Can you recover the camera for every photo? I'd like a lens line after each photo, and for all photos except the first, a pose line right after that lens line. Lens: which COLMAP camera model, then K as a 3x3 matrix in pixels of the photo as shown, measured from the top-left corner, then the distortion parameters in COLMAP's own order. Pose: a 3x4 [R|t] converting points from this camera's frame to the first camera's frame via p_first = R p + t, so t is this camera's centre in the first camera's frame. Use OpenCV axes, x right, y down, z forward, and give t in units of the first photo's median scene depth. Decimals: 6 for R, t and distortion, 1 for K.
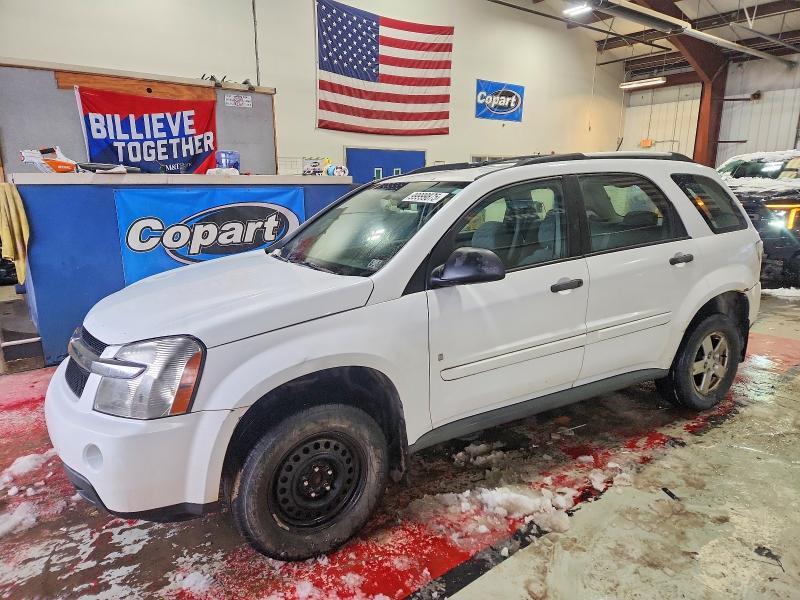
lens RADIAL K [[518.1, 0, 389.3], [0, 518.1, 300.2], [0, 0, 1]] dist [0.069711, -0.052050]
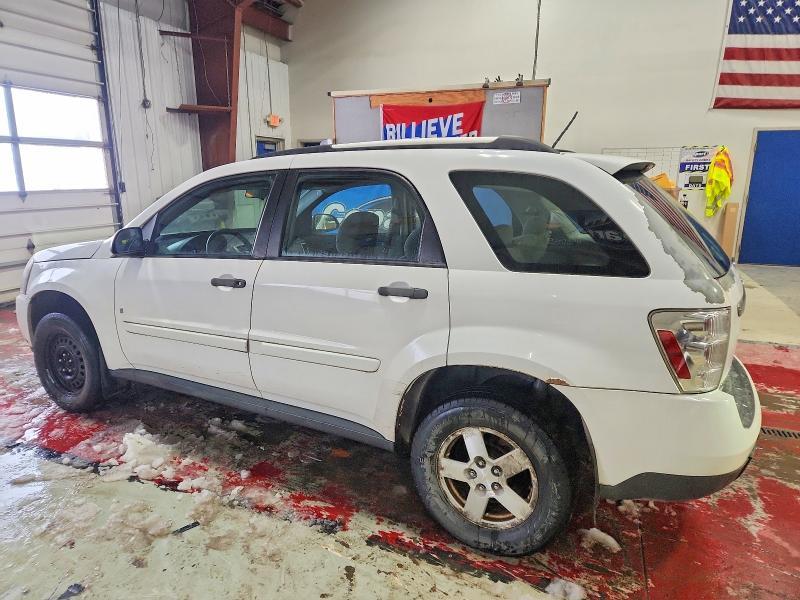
lens RADIAL K [[521.5, 0, 400.0], [0, 521.5, 289.1], [0, 0, 1]] dist [0.083472, -0.056016]
pose [[0.537019, 0.188587, -0.822220, 0.571988], [-0.197517, 0.975706, 0.094787, -0.074882], [0.820121, 0.111500, 0.561222, 0.307696]]
